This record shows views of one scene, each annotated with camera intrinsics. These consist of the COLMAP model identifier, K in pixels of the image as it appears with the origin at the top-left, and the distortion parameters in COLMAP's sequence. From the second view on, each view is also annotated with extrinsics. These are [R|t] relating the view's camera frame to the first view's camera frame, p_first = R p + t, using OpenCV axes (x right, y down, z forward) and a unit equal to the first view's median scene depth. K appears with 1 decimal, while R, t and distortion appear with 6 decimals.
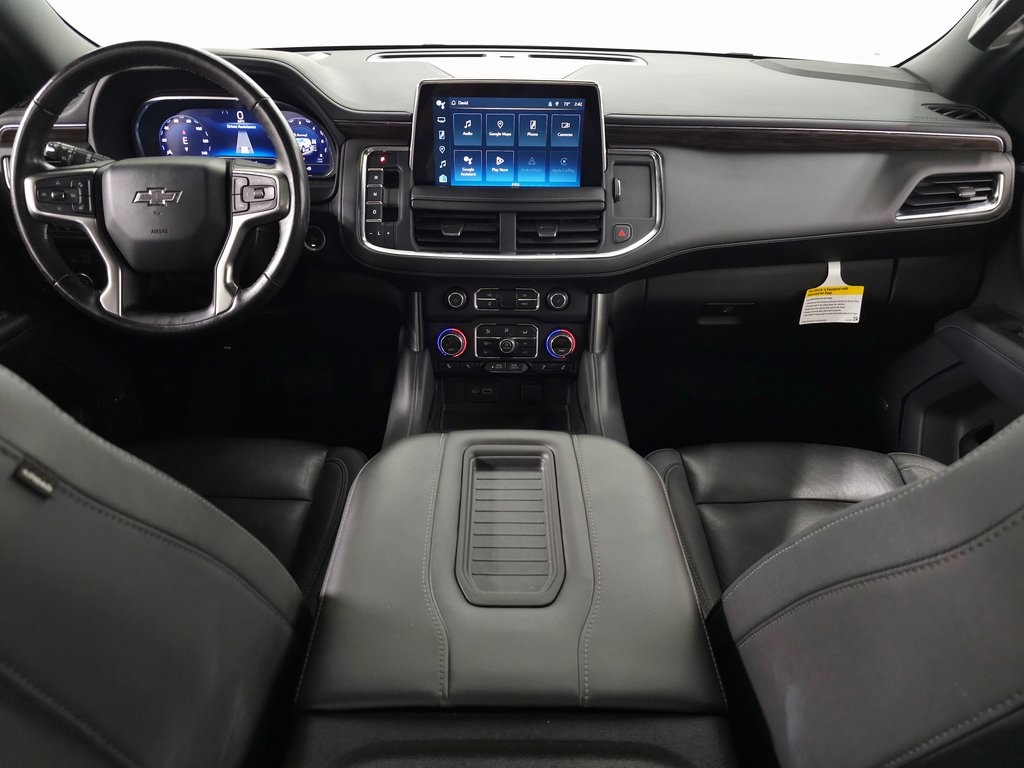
lens RADIAL K [[693.4, 0, 511.2], [0, 693.4, 385.0], [0, 0, 1]] dist [0.032999, -0.026536]
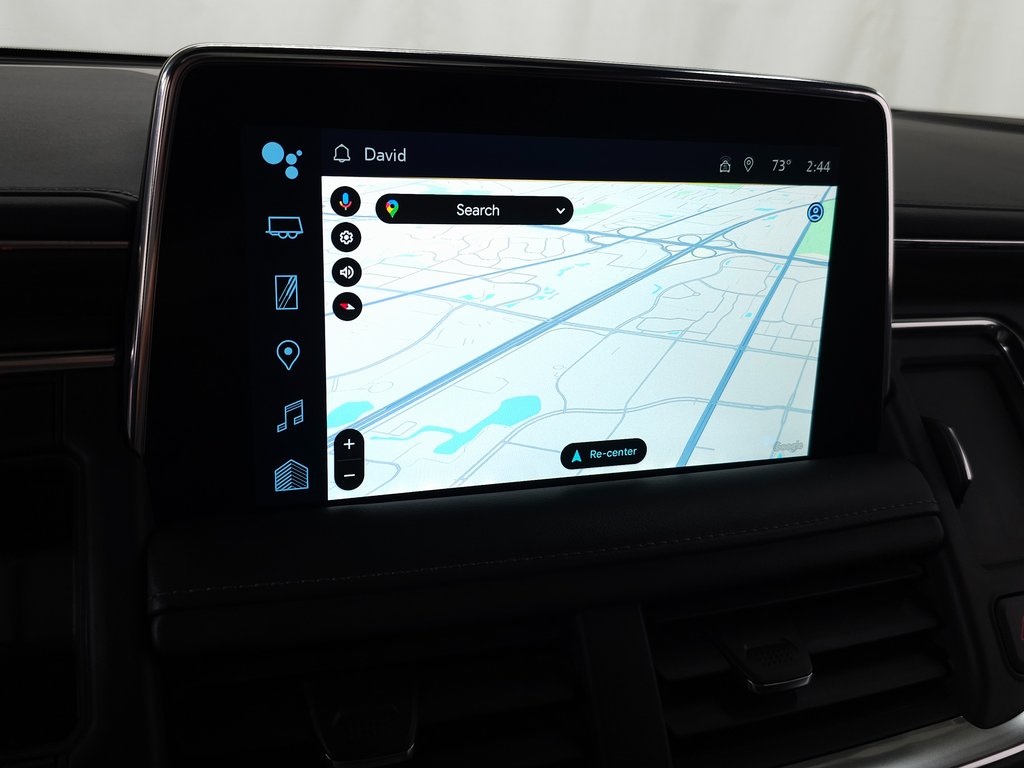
lens RADIAL K [[901.2, 0, 515.5], [0, 901.2, 379.8], [0, 0, 1]] dist [0.019262, -0.034887]
pose [[0.944427, -0.063443, 0.322542, -0.124211], [0.128119, 0.974648, -0.183431, -0.270273], [-0.302727, 0.214561, 0.928612, 0.718558]]
